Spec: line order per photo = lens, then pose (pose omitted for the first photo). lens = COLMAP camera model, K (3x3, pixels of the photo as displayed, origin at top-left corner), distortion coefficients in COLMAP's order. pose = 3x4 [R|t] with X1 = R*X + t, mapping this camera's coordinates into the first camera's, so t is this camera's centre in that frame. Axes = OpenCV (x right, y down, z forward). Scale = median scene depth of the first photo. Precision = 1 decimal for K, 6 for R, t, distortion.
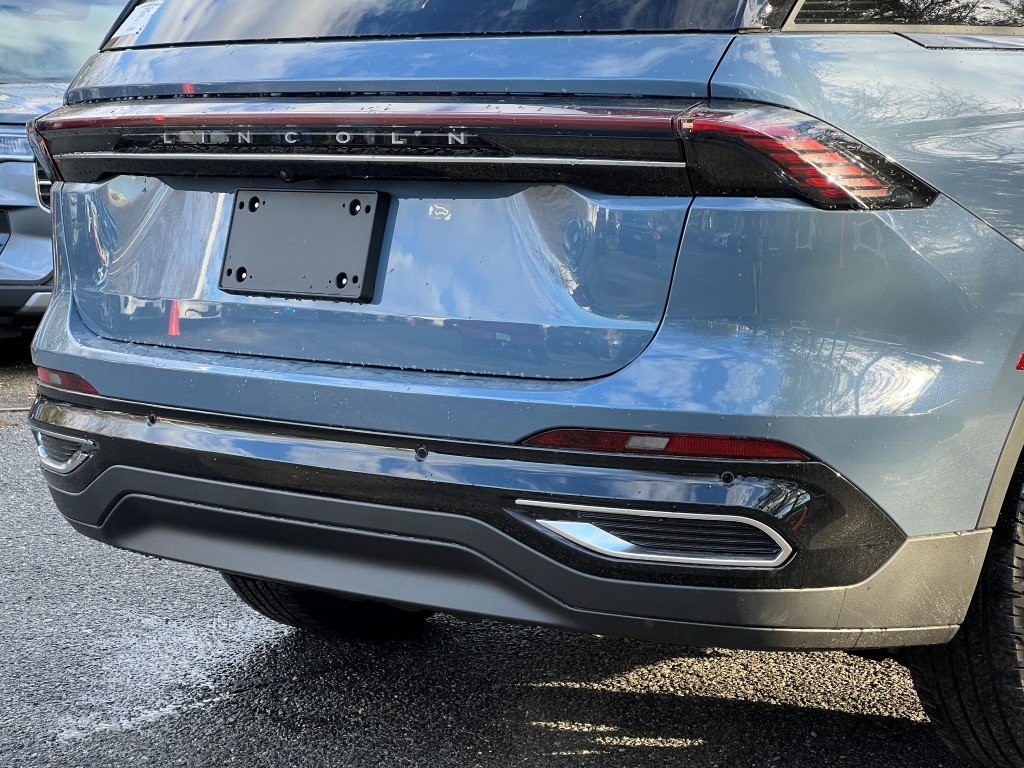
lens RADIAL K [[2251.6, 0, 512.0], [0, 2251.6, 384.0], [0, 0, 1]] dist [0.063590, 0.629255]
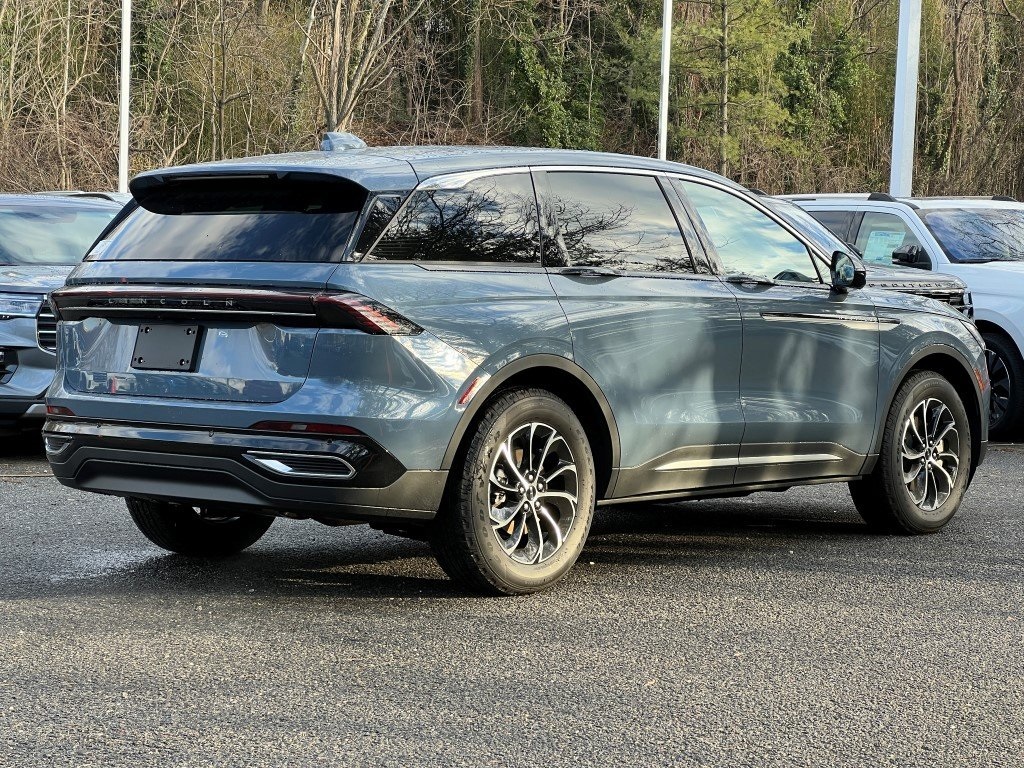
lens RADIAL K [[2251.6, 0, 512.0], [0, 2251.6, 384.0], [0, 0, 1]] dist [0.063590, 0.629255]
pose [[0.999713, 0.021253, 0.011068, 0.238234], [-0.020317, 0.996687, -0.078750, 0.151742], [-0.012705, 0.078502, 0.996833, -1.320892]]
